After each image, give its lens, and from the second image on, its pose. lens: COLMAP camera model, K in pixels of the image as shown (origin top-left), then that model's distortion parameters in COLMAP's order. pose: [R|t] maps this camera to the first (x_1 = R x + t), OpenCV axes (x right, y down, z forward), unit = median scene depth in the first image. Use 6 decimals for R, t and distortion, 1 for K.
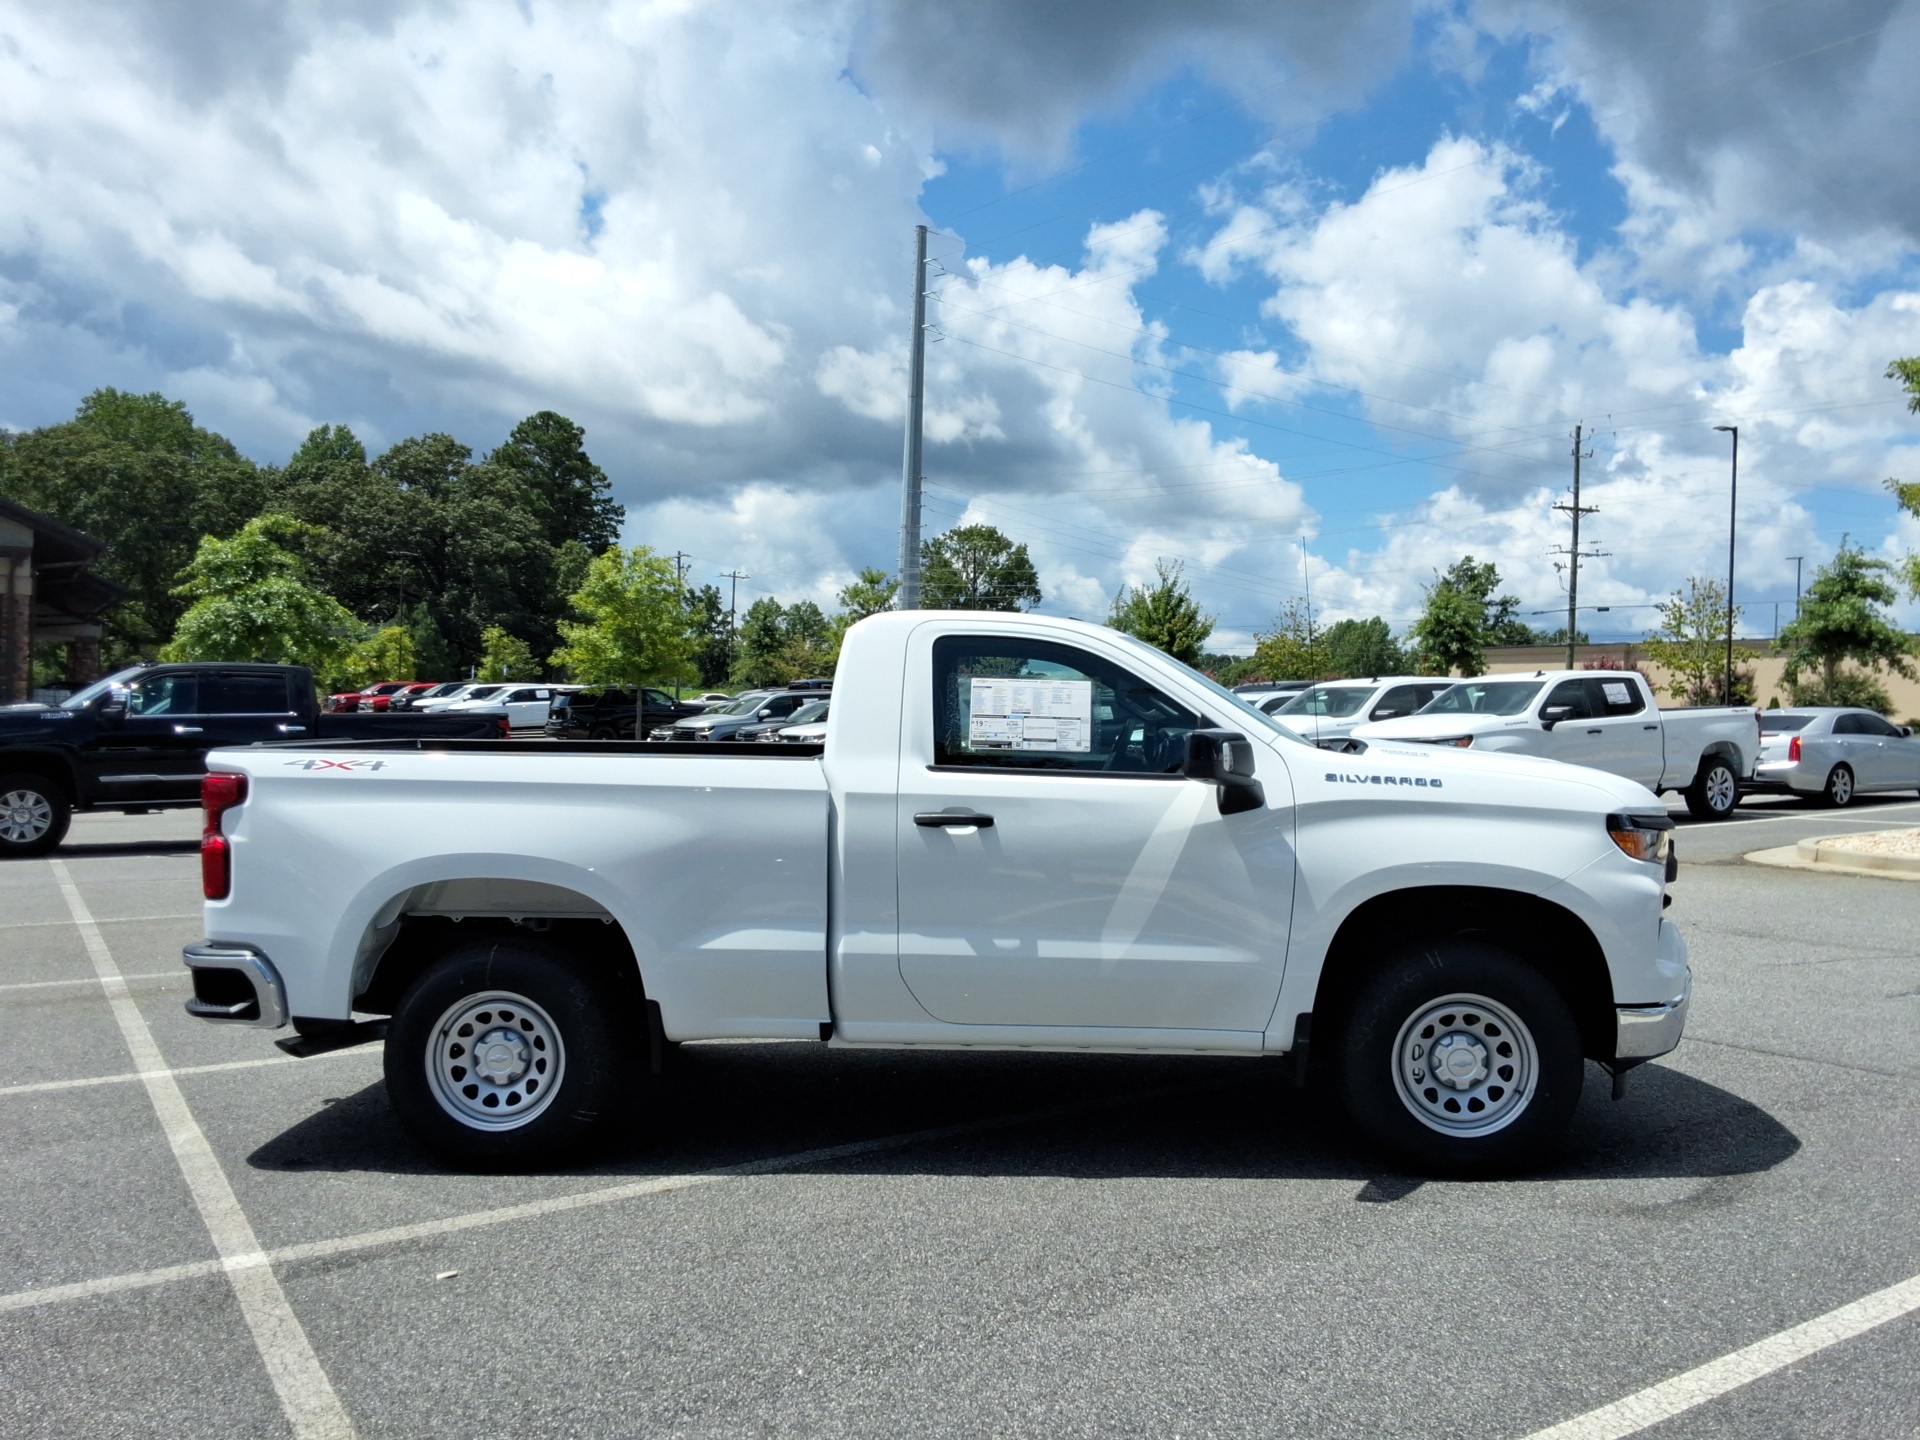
lens RADIAL K [[1543.4, 0, 973.1], [0, 1543.4, 727.2], [0, 0, 1]] dist [0.106210, -0.168343]
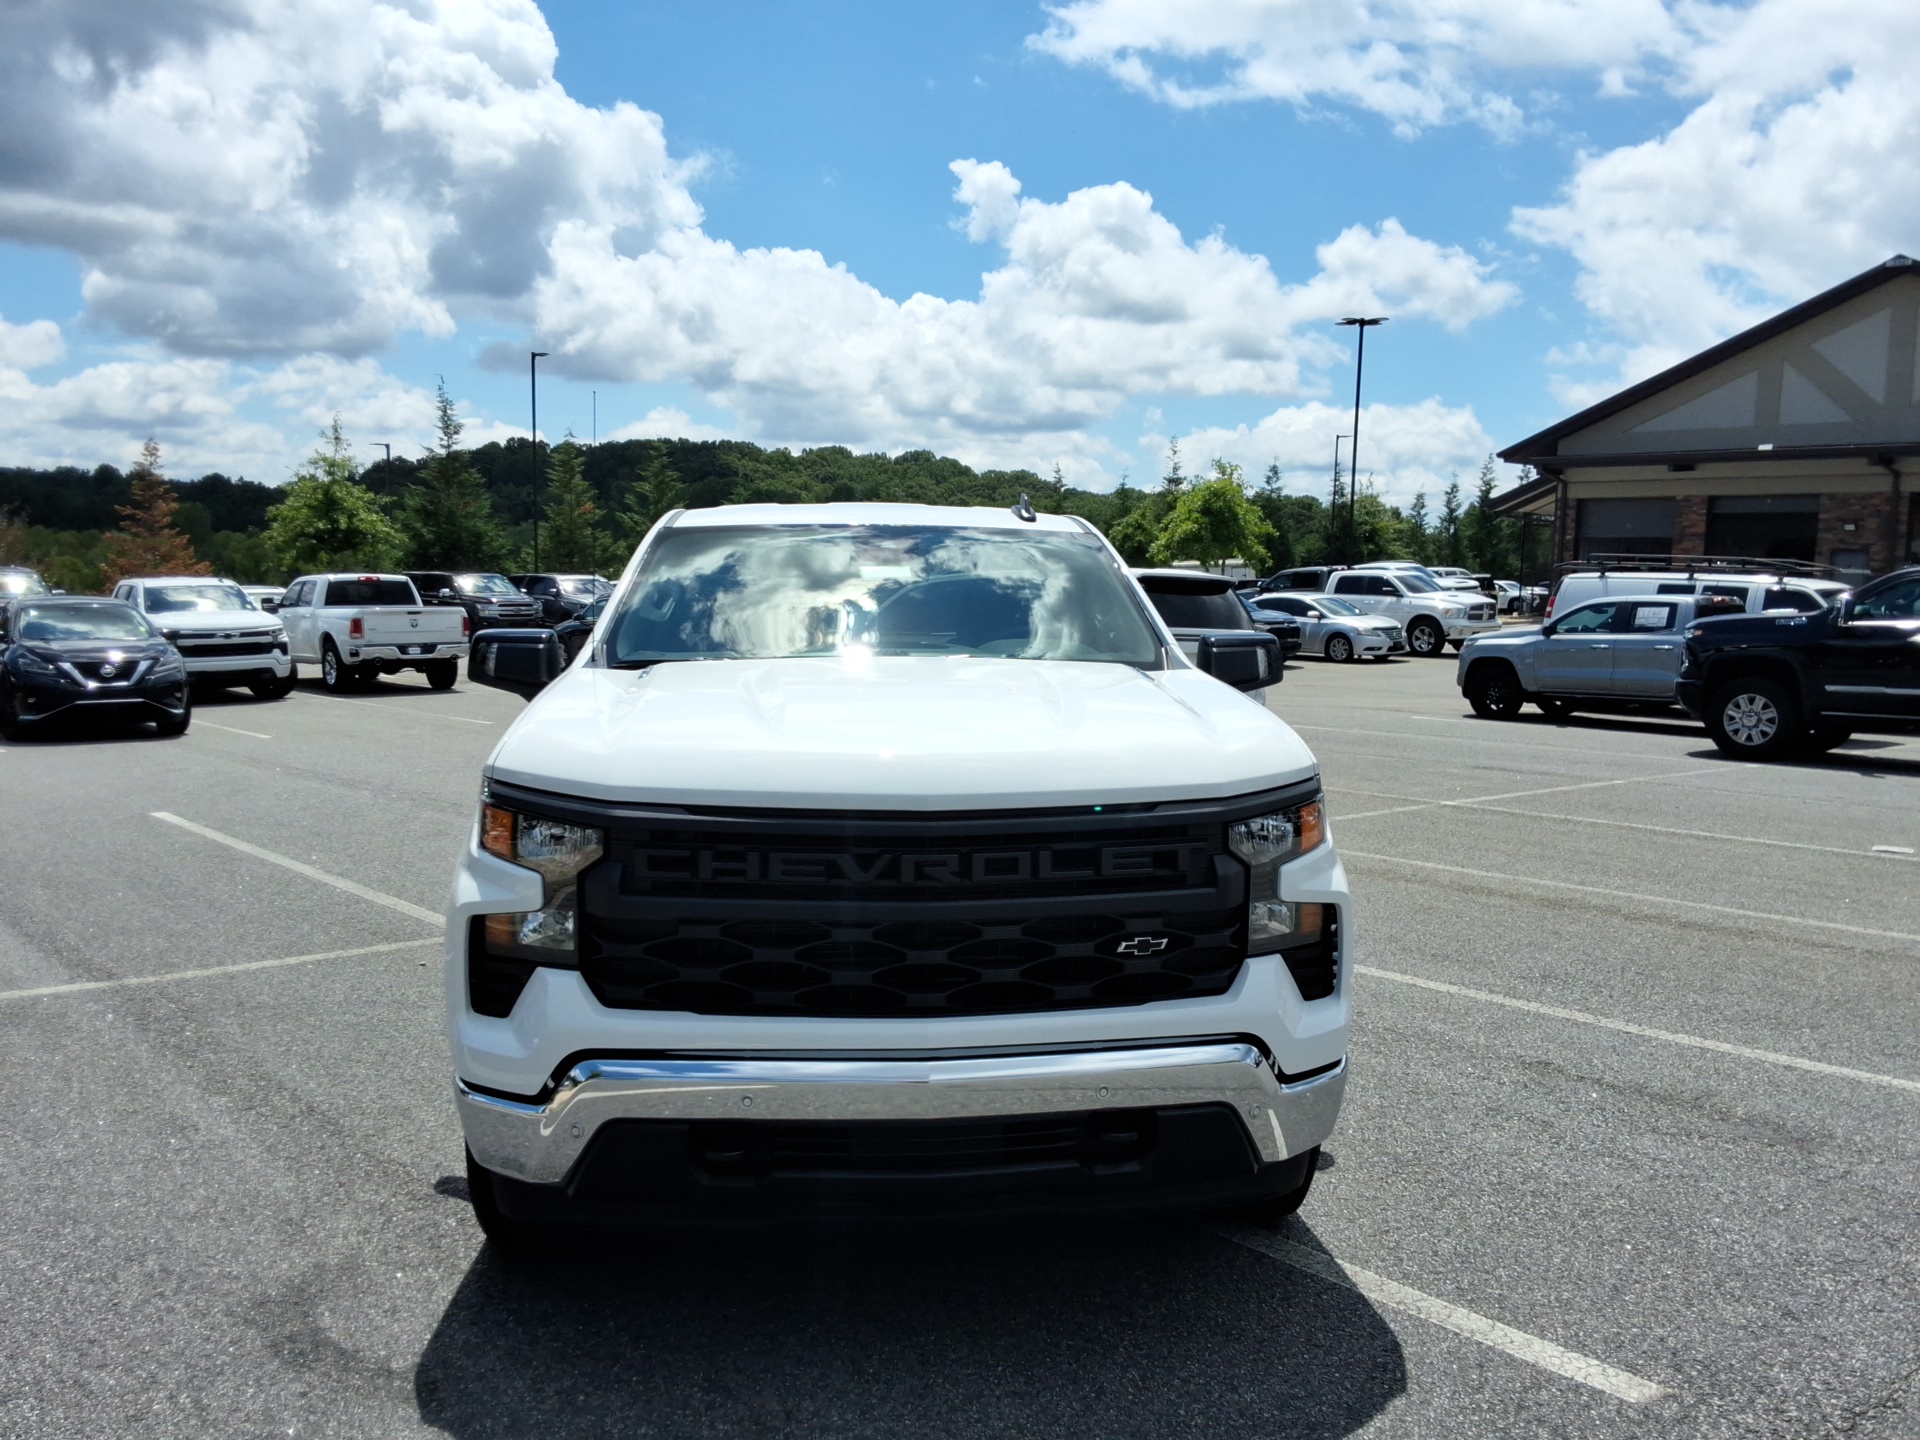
lens RADIAL K [[1543.4, 0, 975.1], [0, 1543.4, 724.5], [0, 0, 1]] dist [0.106210, -0.168343]
pose [[0.137335, 0.075835, -0.987617, 0.340818], [-0.020703, 0.997067, 0.073682, -0.005289], [0.990308, 0.010327, 0.138502, 0.353205]]
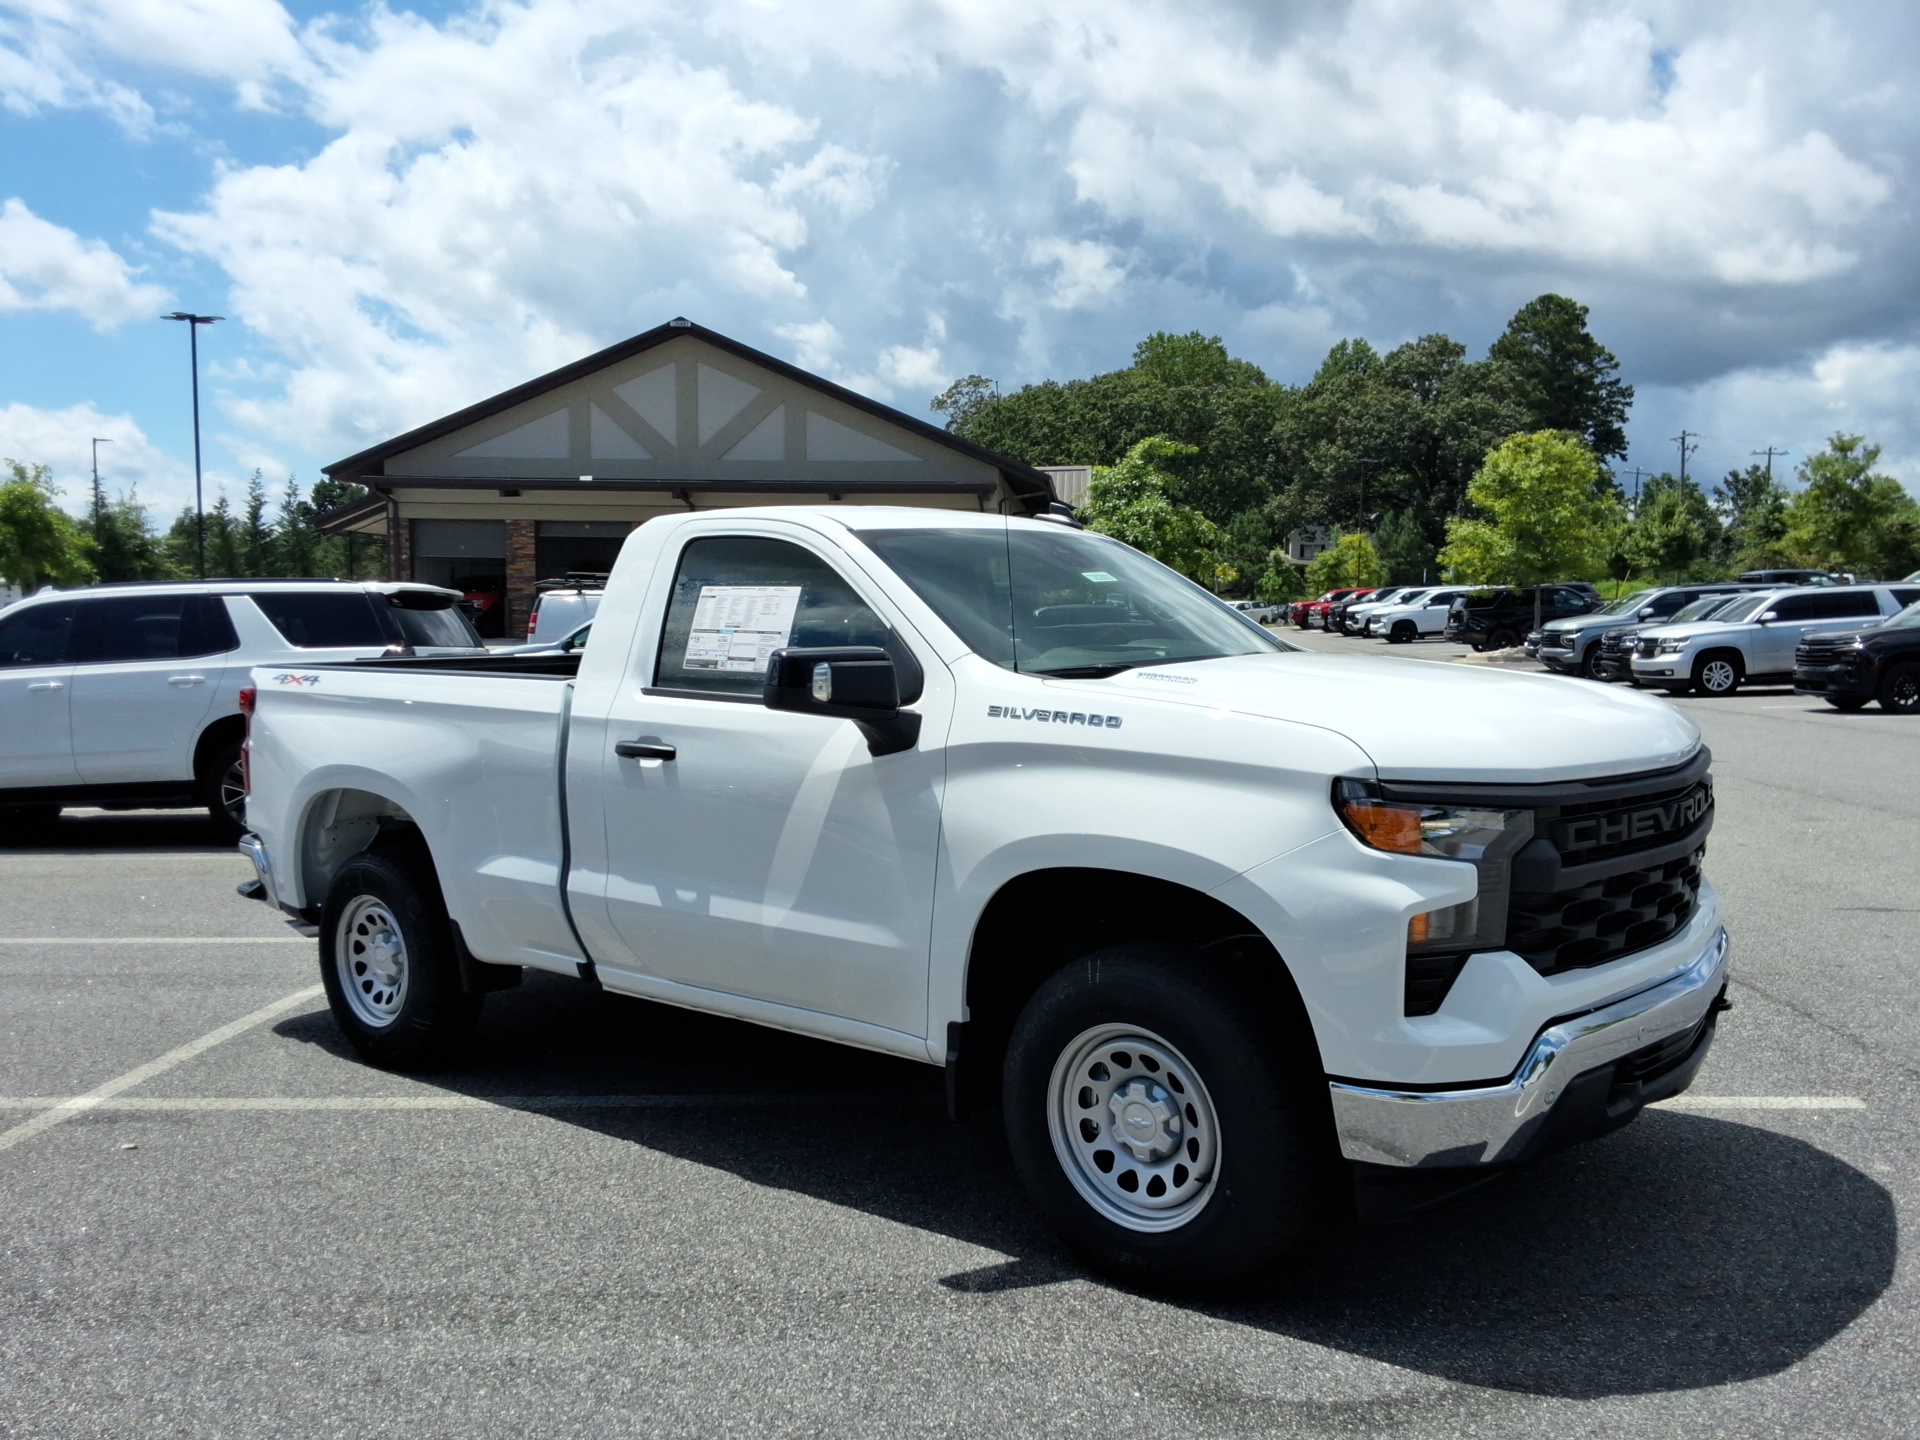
lens RADIAL K [[1543.4, 0, 958.7], [0, 1543.4, 730.7], [0, 0, 1]] dist [0.106210, -0.168343]
pose [[0.798533, 0.027405, -0.601326, 0.209689], [0.011372, 0.998098, 0.060590, -0.000768], [0.601843, -0.055221, 0.796703, 0.130140]]
